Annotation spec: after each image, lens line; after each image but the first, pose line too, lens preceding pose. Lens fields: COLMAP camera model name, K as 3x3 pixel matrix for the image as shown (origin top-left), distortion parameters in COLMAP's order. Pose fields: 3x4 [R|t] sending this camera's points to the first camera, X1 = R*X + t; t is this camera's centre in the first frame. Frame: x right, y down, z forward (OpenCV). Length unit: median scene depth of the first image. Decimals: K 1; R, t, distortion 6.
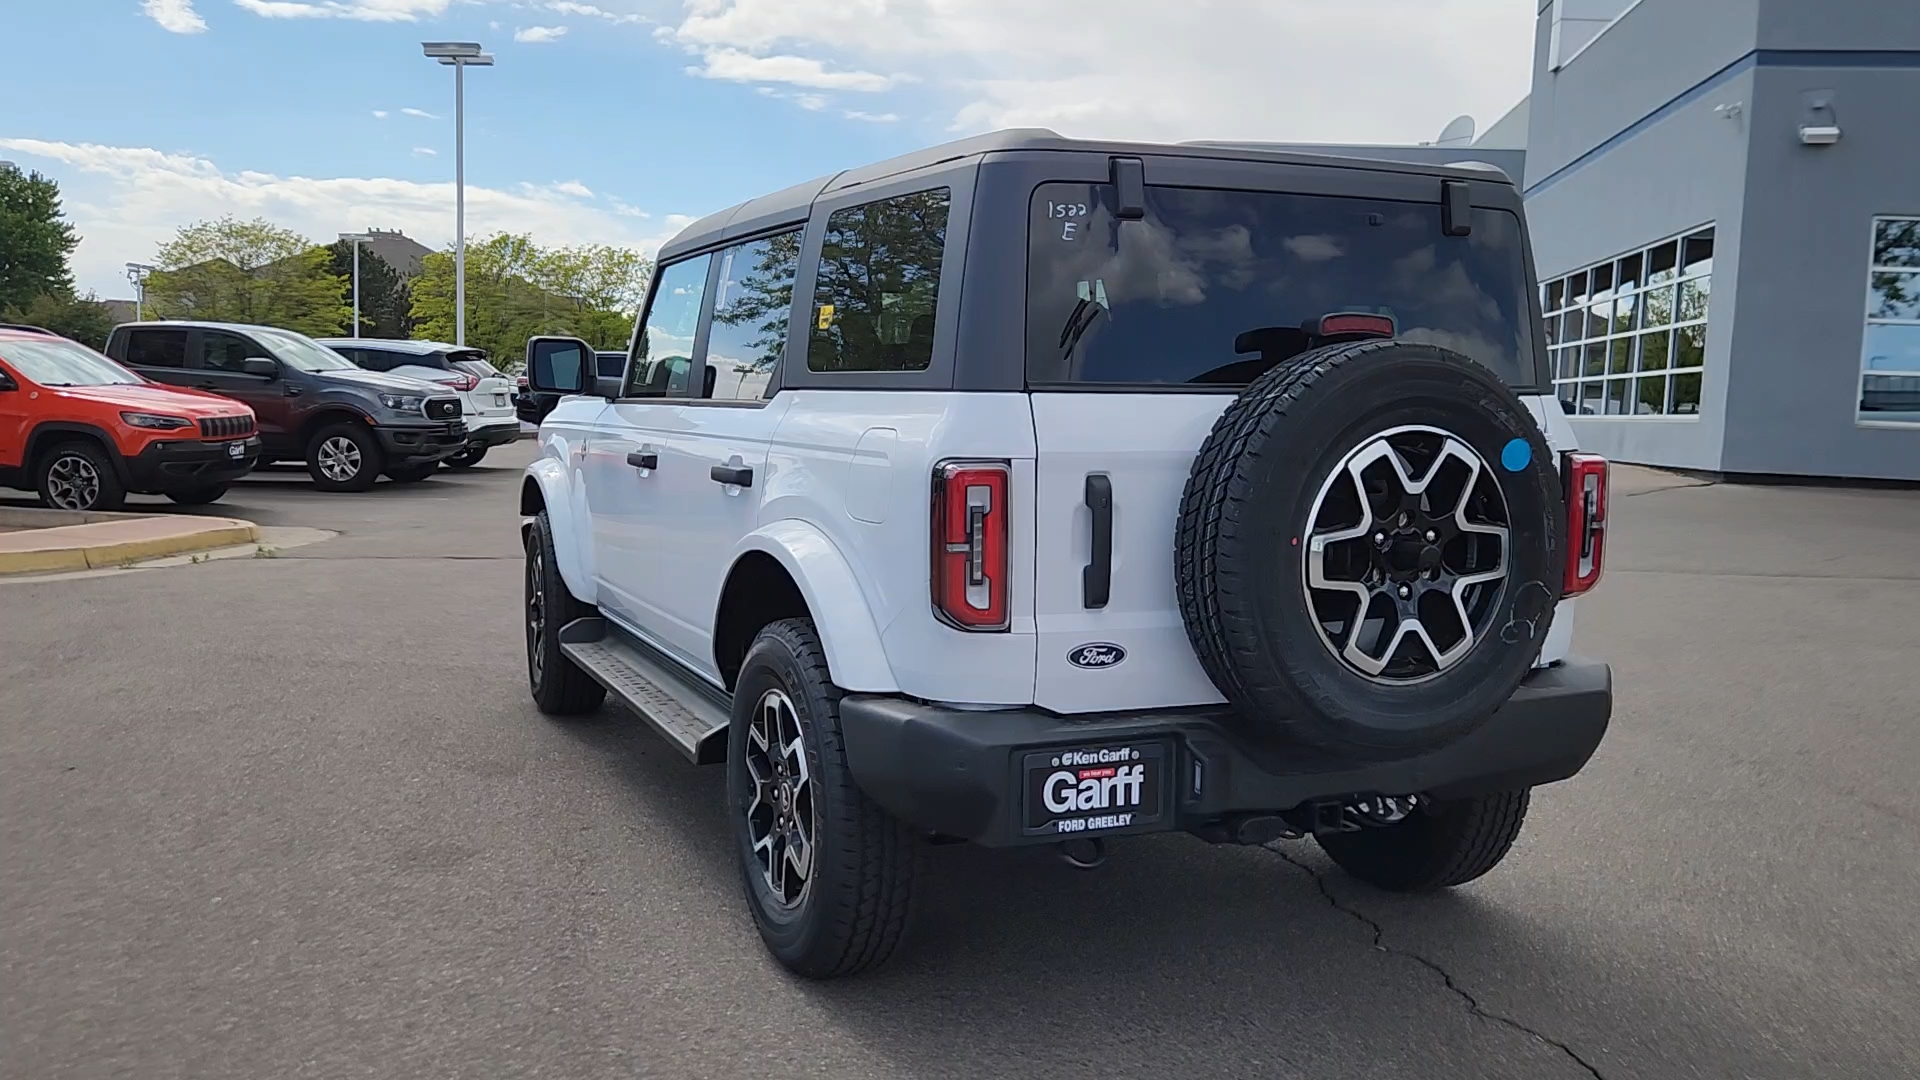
lens RADIAL K [[1627.4, 0, 948.4], [0, 1627.4, 544.6], [0, 0, 1]] dist [0.032263, -0.019355]
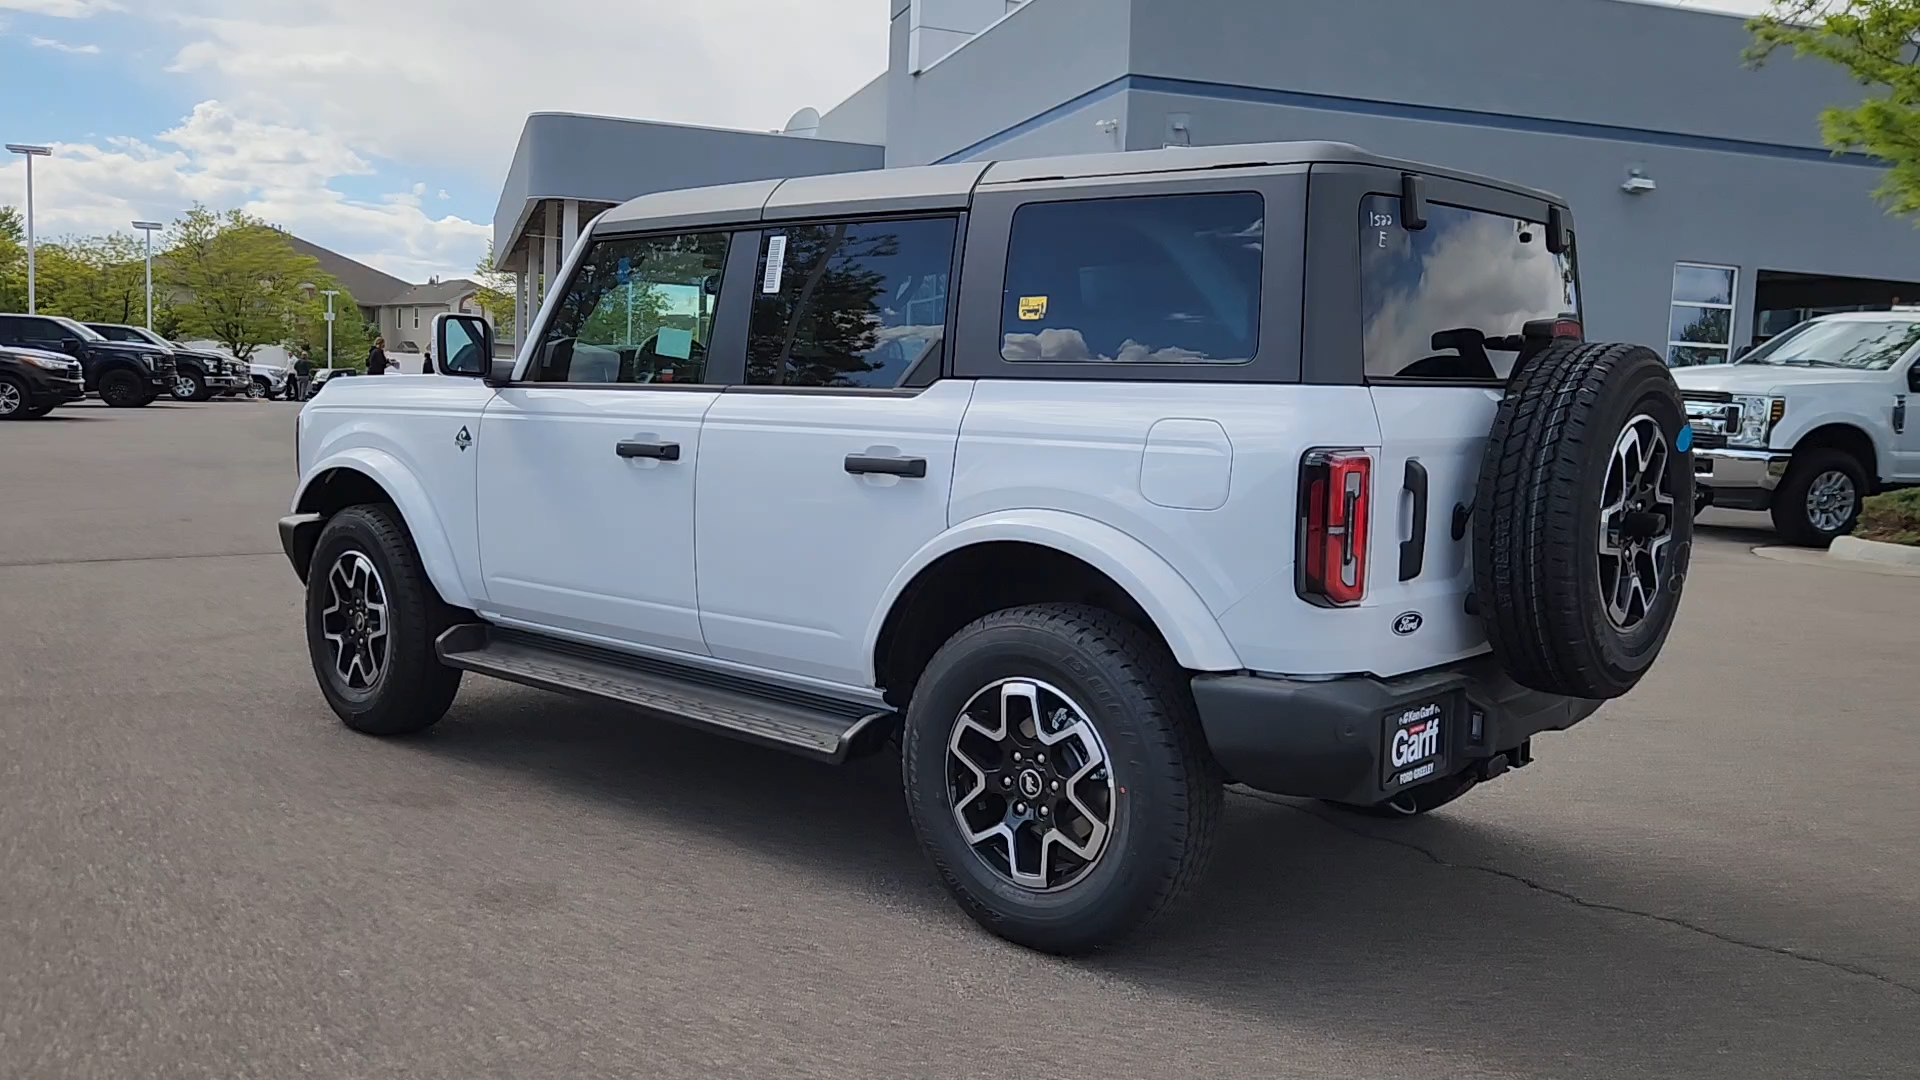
lens RADIAL K [[1627.4, 0, 948.4], [0, 1627.4, 544.6], [0, 0, 1]] dist [0.032263, -0.019355]
pose [[0.907551, -0.037617, 0.418253, -0.658840], [0.031384, 0.999270, 0.021773, -0.019662], [-0.418767, -0.006634, 0.908070, 0.121418]]
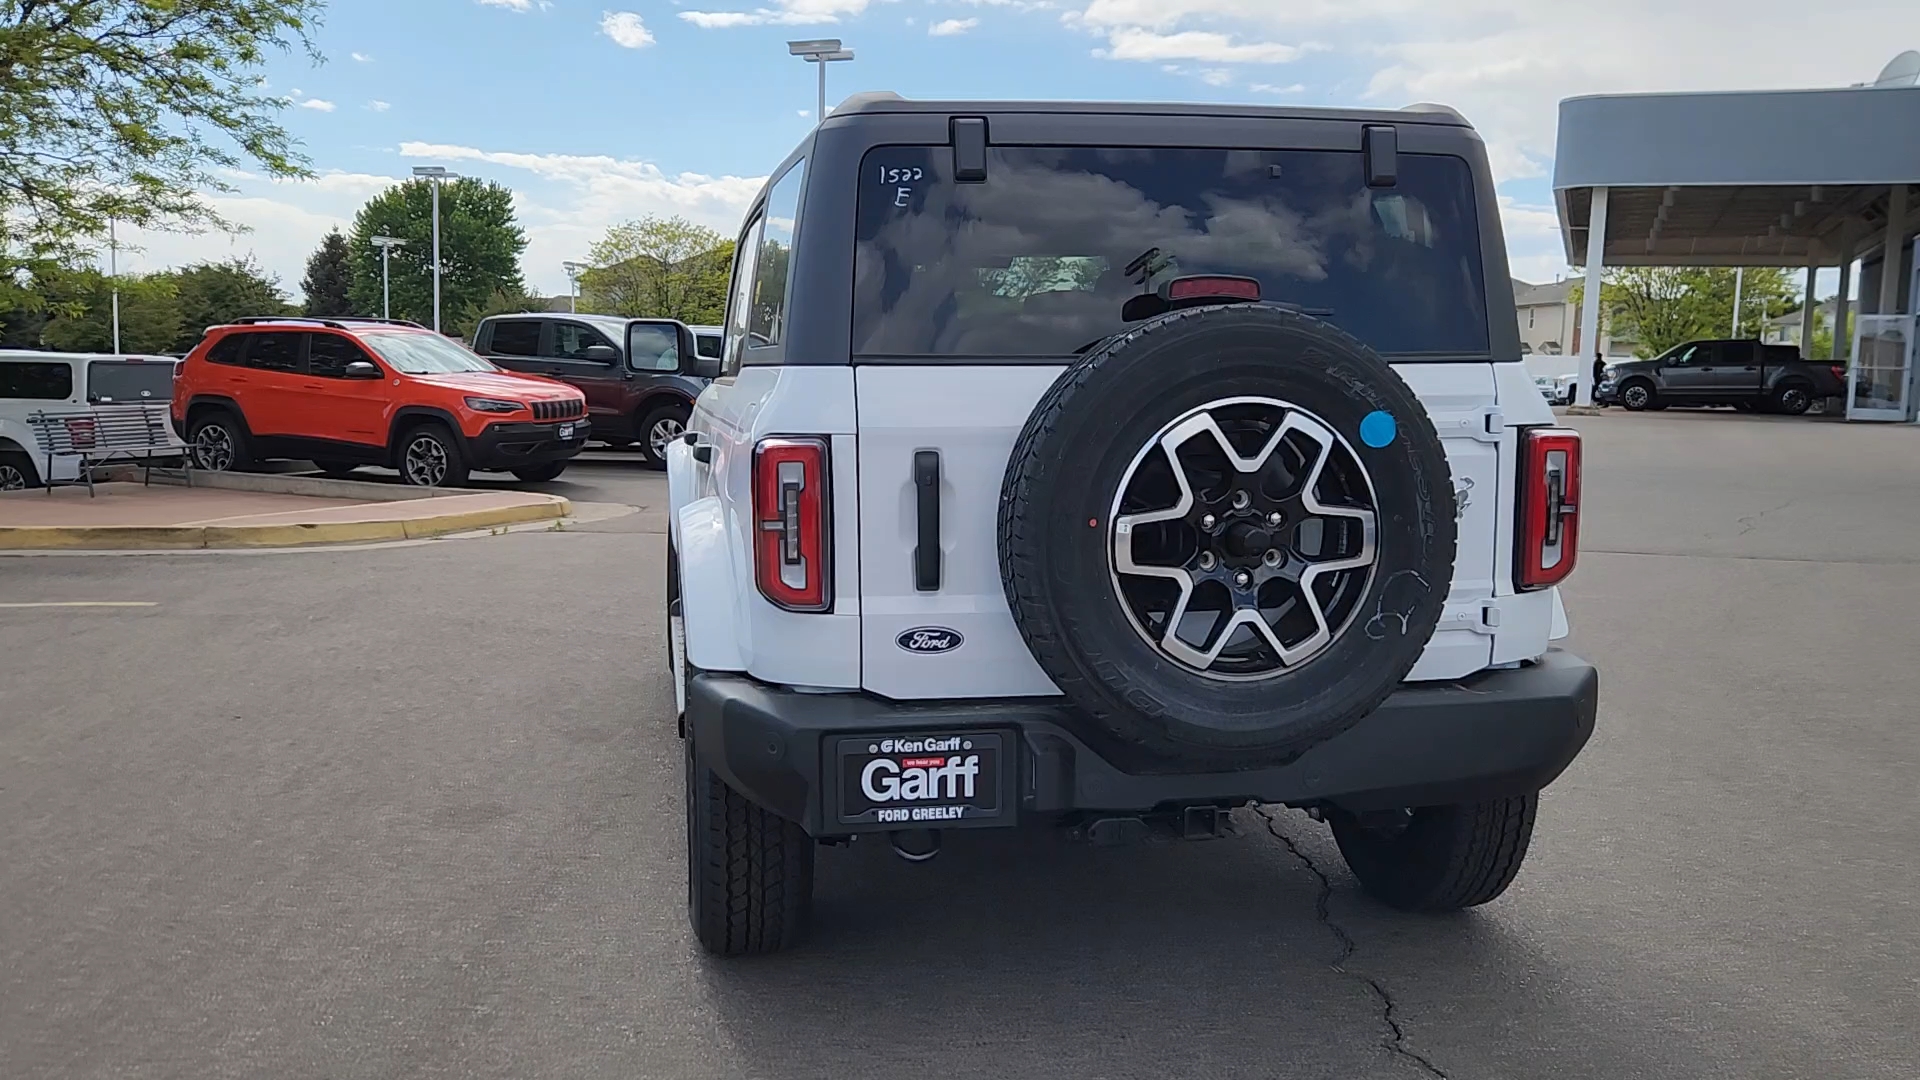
lens RADIAL K [[1627.4, 0, 948.4], [0, 1627.4, 544.6], [0, 0, 1]] dist [0.032263, -0.019355]
pose [[0.970667, 0.013970, -0.240022, 0.332628], [-0.011130, 0.999851, 0.013181, -0.000728], [0.240171, -0.010123, 0.970678, 0.073409]]
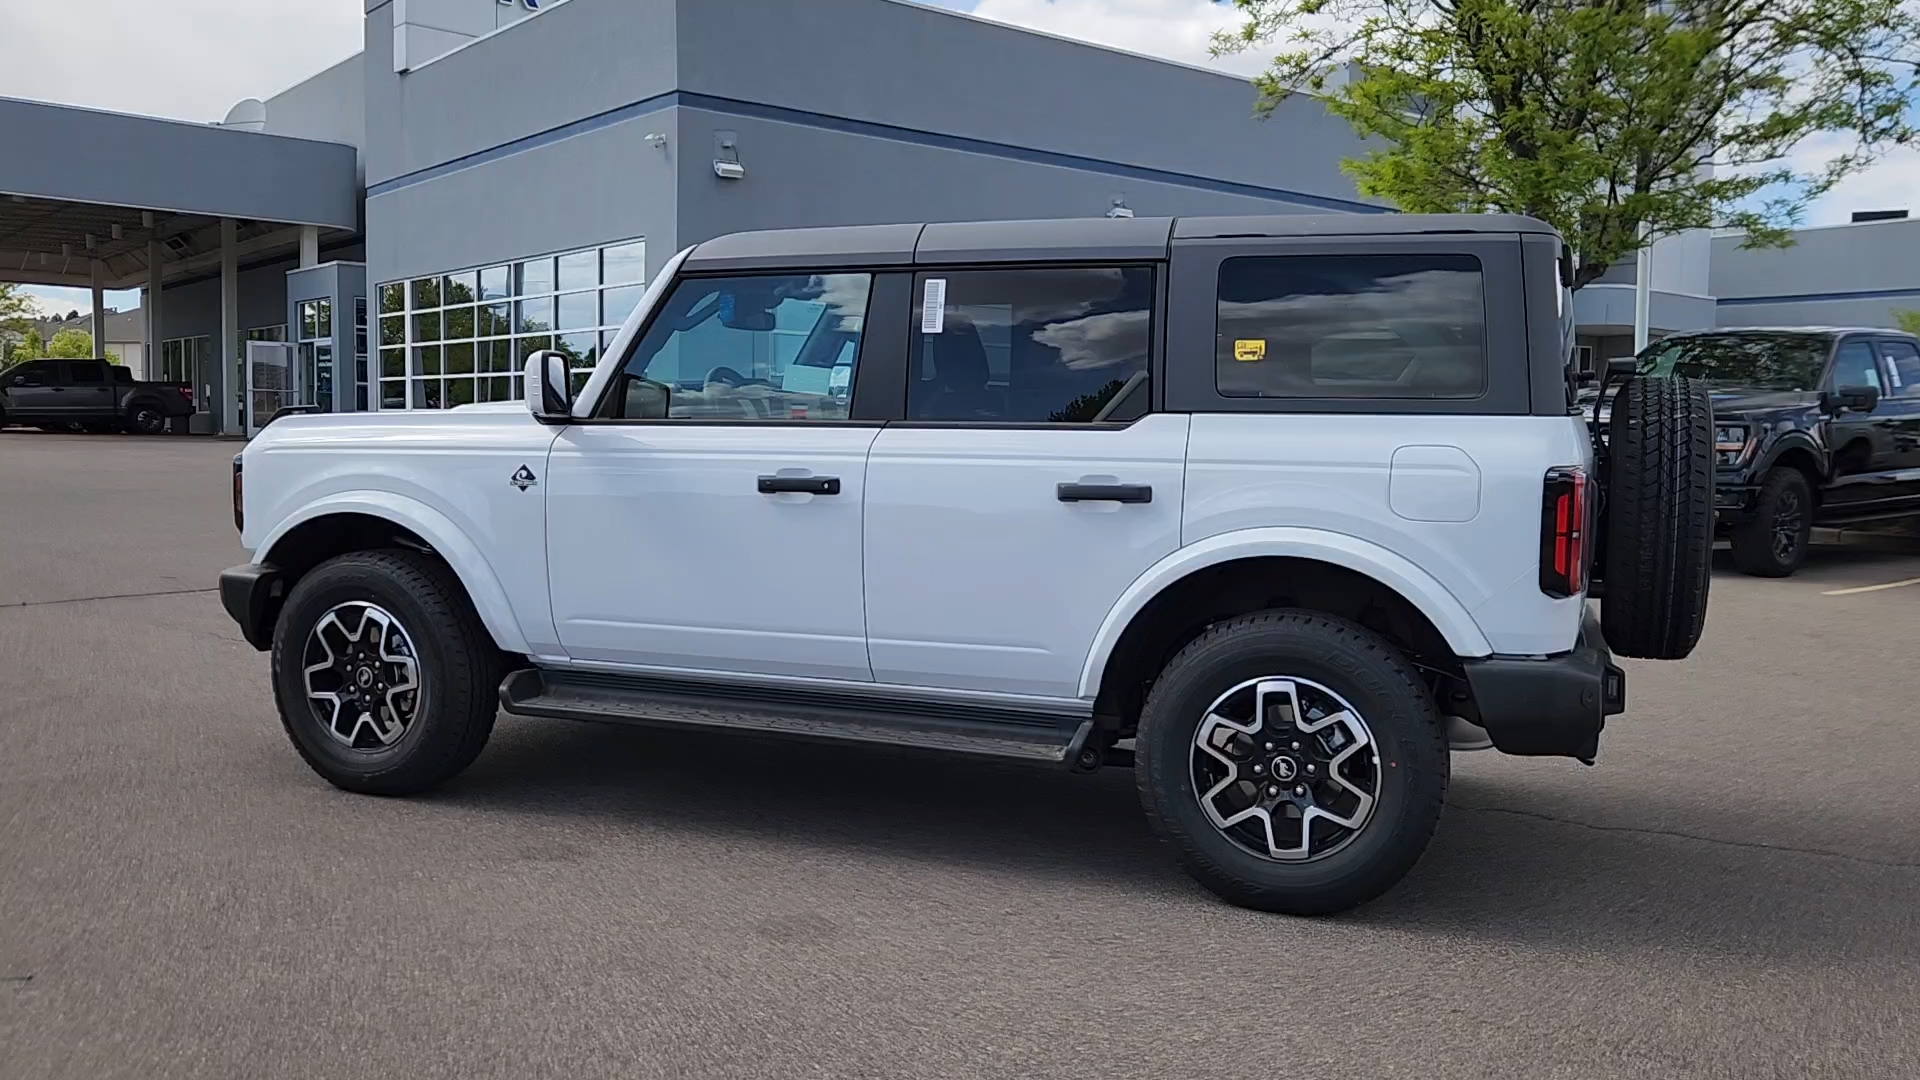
lens RADIAL K [[1627.4, 0, 948.4], [0, 1627.4, 544.6], [0, 0, 1]] dist [0.032263, -0.019355]
pose [[0.702548, -0.073047, 0.707877, -1.249799], [0.068465, 0.997042, 0.034937, -0.069003], [-0.708335, 0.023920, 0.705471, 0.411260]]
